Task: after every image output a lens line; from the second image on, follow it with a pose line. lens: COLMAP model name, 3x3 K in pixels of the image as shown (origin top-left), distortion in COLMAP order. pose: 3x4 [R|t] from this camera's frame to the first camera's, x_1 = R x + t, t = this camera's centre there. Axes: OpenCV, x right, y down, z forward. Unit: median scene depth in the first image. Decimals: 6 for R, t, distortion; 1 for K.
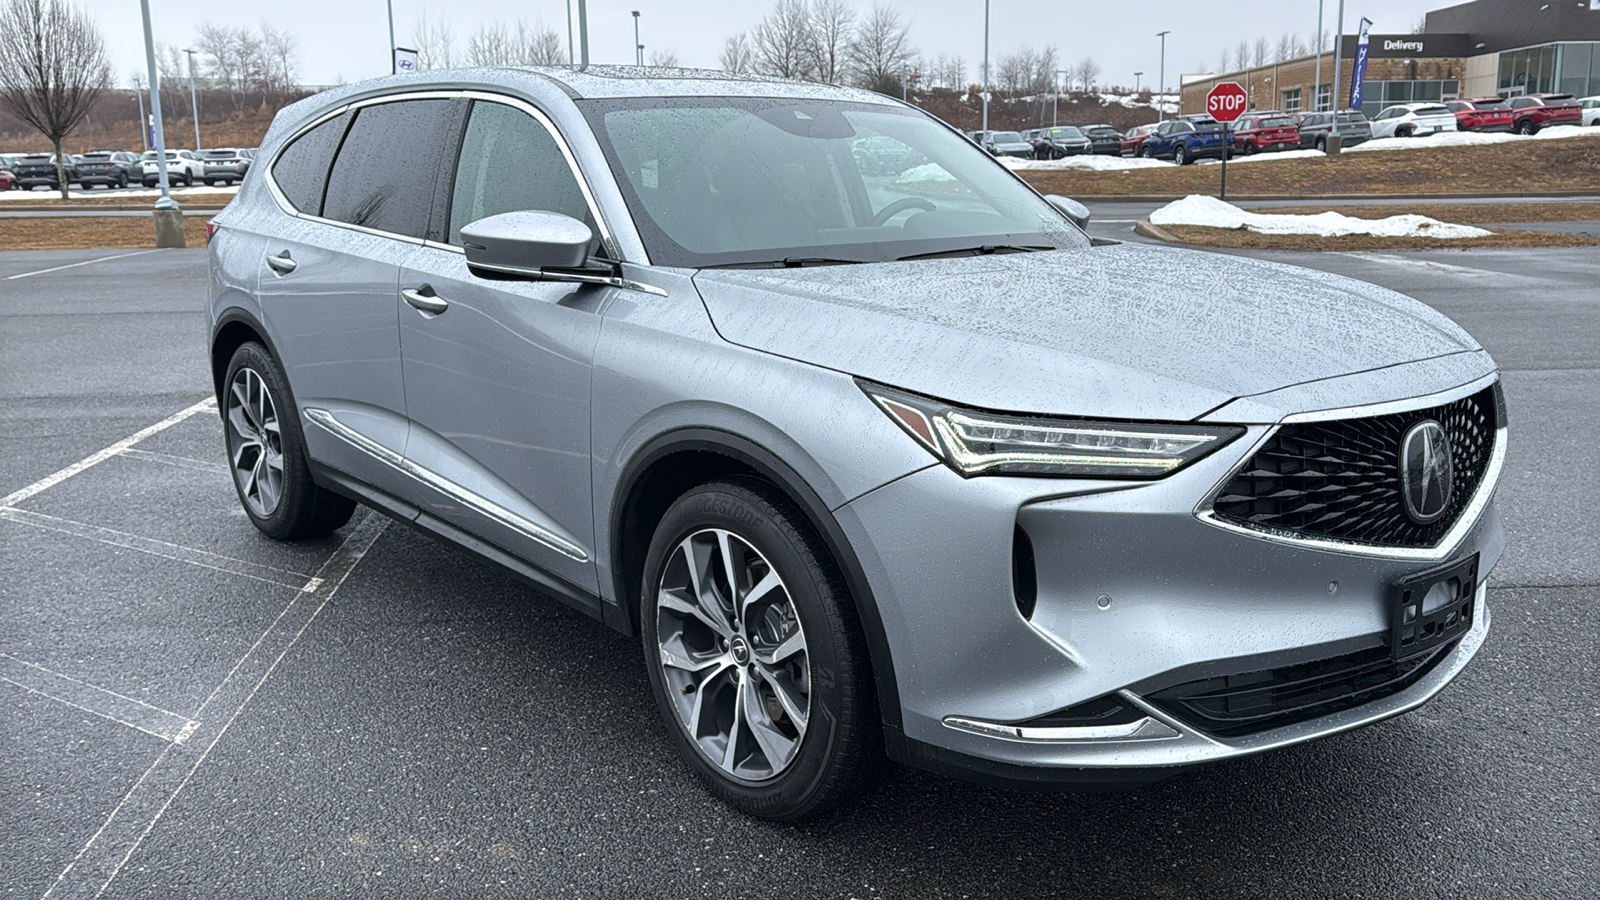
lens RADIAL K [[1358.6, 0, 775.5], [0, 1358.6, 461.5], [0, 0, 1]] dist [0.152182, -0.259889]
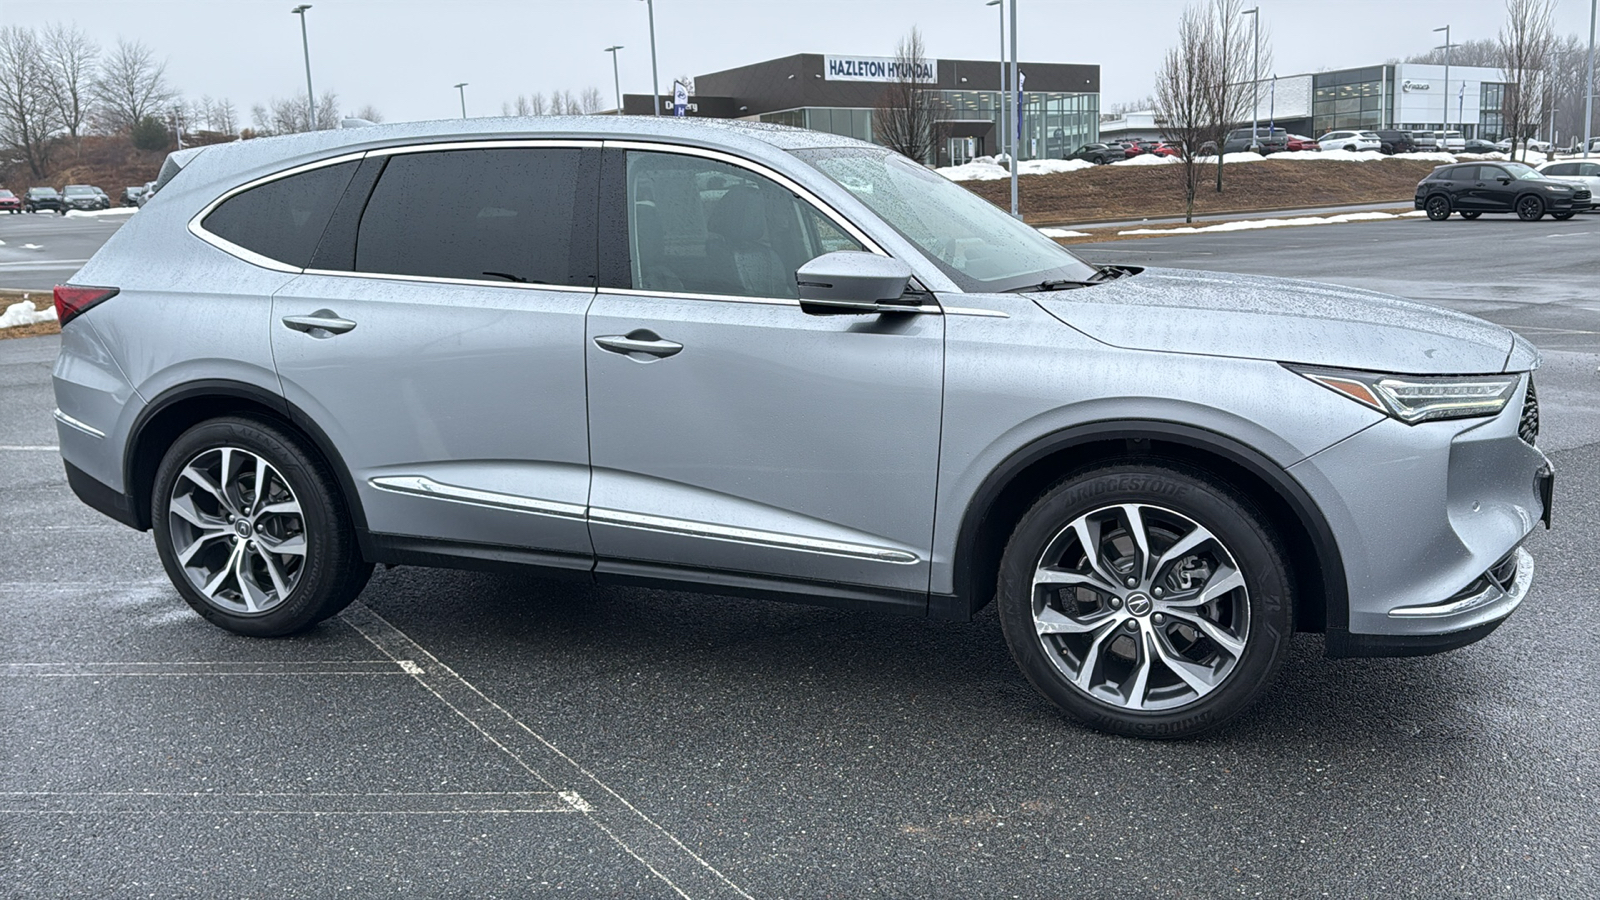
lens RADIAL K [[1360.0, 0, 820.4], [0, 1360.0, 451.1], [0, 0, 1]] dist [0.171858, -0.304412]
pose [[0.858421, -0.102909, 0.502517, -0.604924], [0.123509, 0.992313, -0.007770, -0.014102], [-0.497855, 0.068735, 0.864532, 0.060999]]
